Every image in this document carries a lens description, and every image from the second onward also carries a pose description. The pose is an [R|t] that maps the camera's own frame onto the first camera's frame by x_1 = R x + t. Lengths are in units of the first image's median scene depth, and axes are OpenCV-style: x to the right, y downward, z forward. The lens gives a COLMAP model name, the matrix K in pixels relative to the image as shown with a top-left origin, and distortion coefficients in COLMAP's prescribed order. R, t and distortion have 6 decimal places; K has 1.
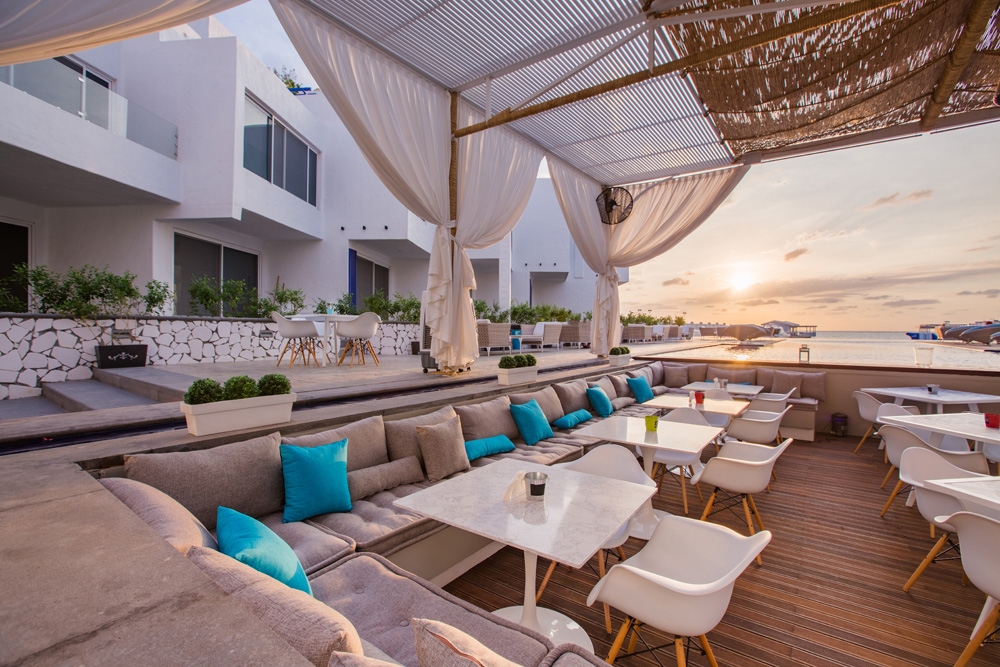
lens RADIAL K [[451.8, 0, 498.5], [0, 451.8, 328.8], [0, 0, 1]] dist [-0.031344, 0.004058]
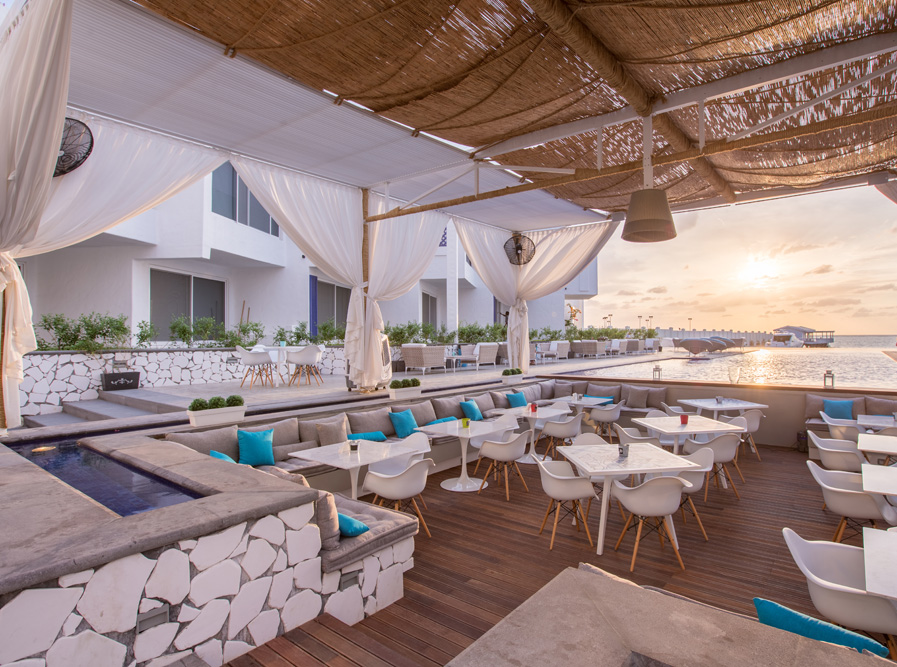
lens RADIAL K [[502.1, 0, 499.9], [0, 502.1, 332.4], [0, 0, 1]] dist [-0.037184, 0.009384]
pose [[0.999861, -0.011683, 0.011887, 0.238924], [0.011797, 0.999885, -0.009534, -0.052782], [-0.011775, 0.009673, 0.999884, -0.445576]]
